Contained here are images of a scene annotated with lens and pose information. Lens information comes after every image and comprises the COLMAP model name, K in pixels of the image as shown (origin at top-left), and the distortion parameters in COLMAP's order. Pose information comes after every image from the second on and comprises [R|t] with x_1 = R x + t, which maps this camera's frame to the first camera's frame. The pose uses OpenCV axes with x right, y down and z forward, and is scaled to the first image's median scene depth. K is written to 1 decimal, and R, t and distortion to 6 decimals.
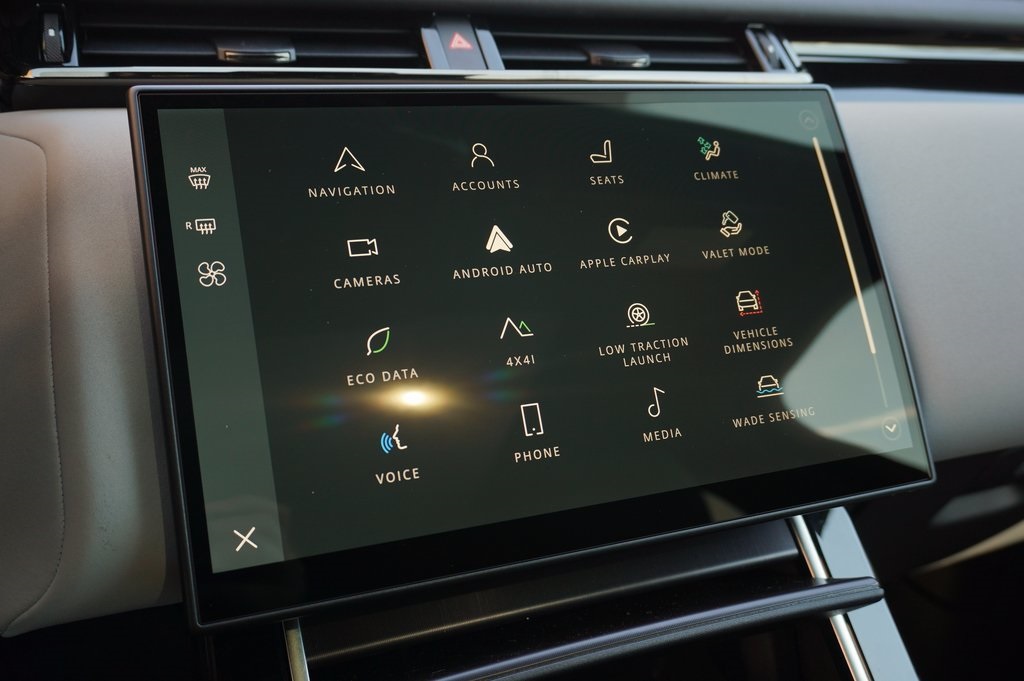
lens RADIAL K [[960.2, 0, 512.1], [0, 960.2, 346.4], [0, 0, 1]] dist [0.003987, 0.000000]
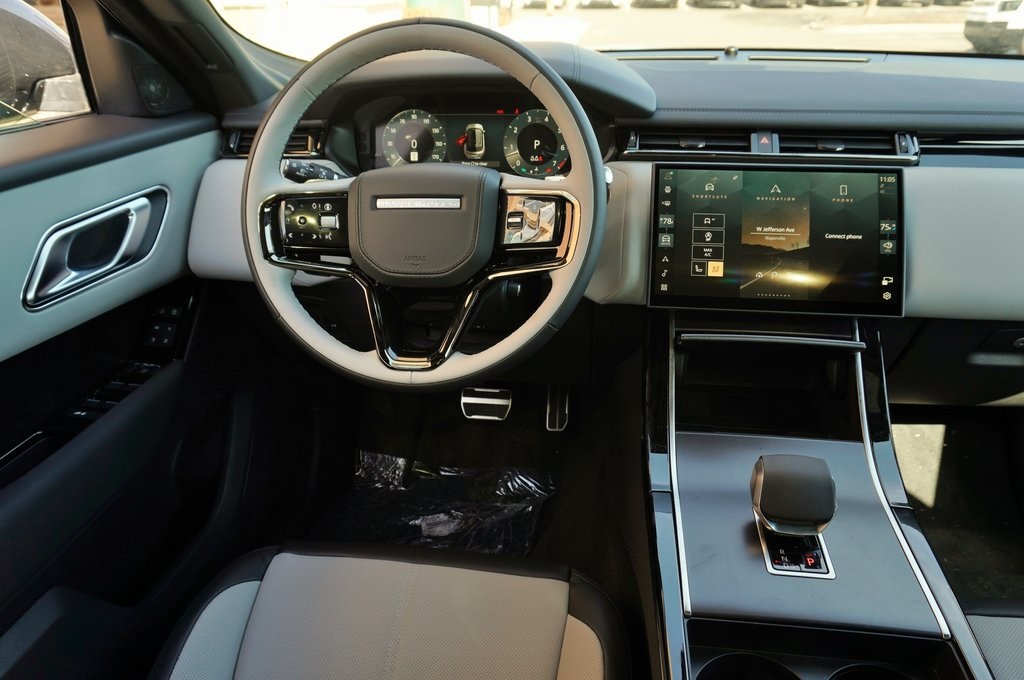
lens RADIAL K [[695.6, 0, 515.3], [0, 695.6, 336.0], [0, 0, 1]] dist [-0.031623, 0.035430]
pose [[0.869108, 0.189358, -0.456940, 0.391127], [-0.128149, 0.978477, 0.161743, 0.012854], [0.477733, -0.082016, 0.874668, -1.323989]]
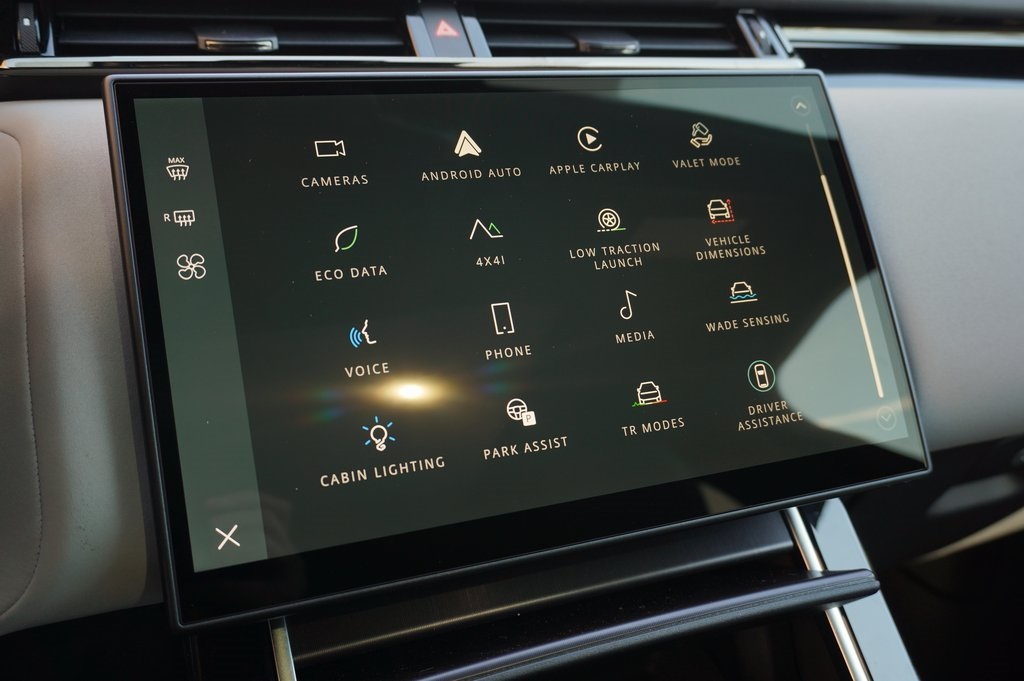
lens RADIAL K [[960.2, 0, 511.9], [0, 960.2, 347.5], [0, 0, 1]] dist [0.003987, 0.000000]
pose [[0.999954, -0.009119, 0.003135, 0.008177], [0.009095, 0.999930, 0.007567, 0.001894], [-0.003204, -0.007539, 0.999966, 0.016536]]
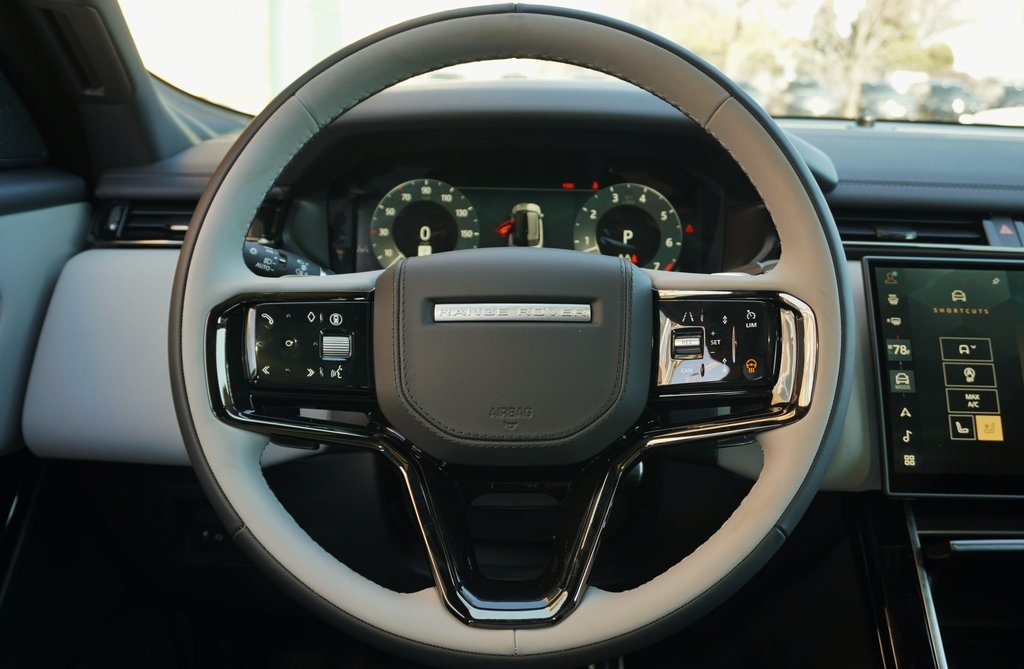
lens RADIAL K [[963.0, 0, 548.0], [0, 963.0, 339.3], [0, 0, 1]] dist [-0.018287, 0.000000]
pose [[0.931656, 0.092533, -0.351362, -0.230104], [-0.124264, 0.989861, -0.068809, 0.136356], [0.341432, 0.107768, 0.933708, -1.087649]]
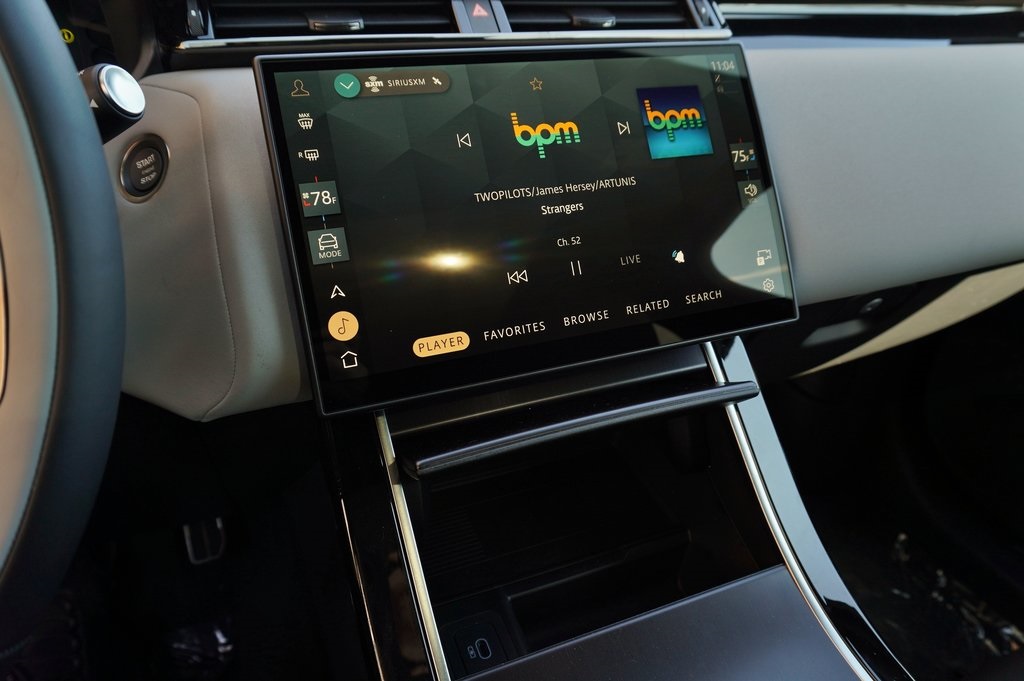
lens RADIAL K [[695.6, 0, 515.7], [0, 695.6, 339.6], [0, 0, 1]] dist [-0.031623, 0.035430]
pose [[0.999941, -0.007931, -0.007377, 0.002441], [0.009090, 0.984801, 0.173446, -0.021738], [0.005889, -0.173503, 0.984816, -0.085548]]
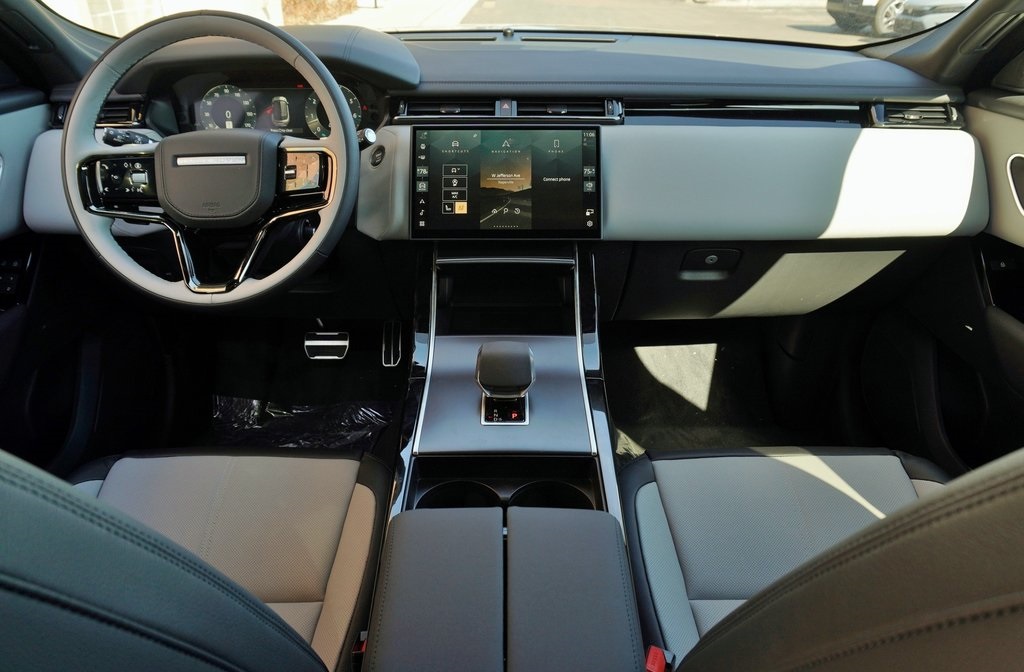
lens RADIAL K [[695.6, 0, 507.7], [0, 695.6, 331.4], [0, 0, 1]] dist [-0.031623, 0.035430]
pose [[0.925690, 0.157373, -0.343995, 1.088239], [-0.101249, 0.979253, 0.175535, 0.054436], [0.364483, -0.127662, 0.922418, -1.656899]]
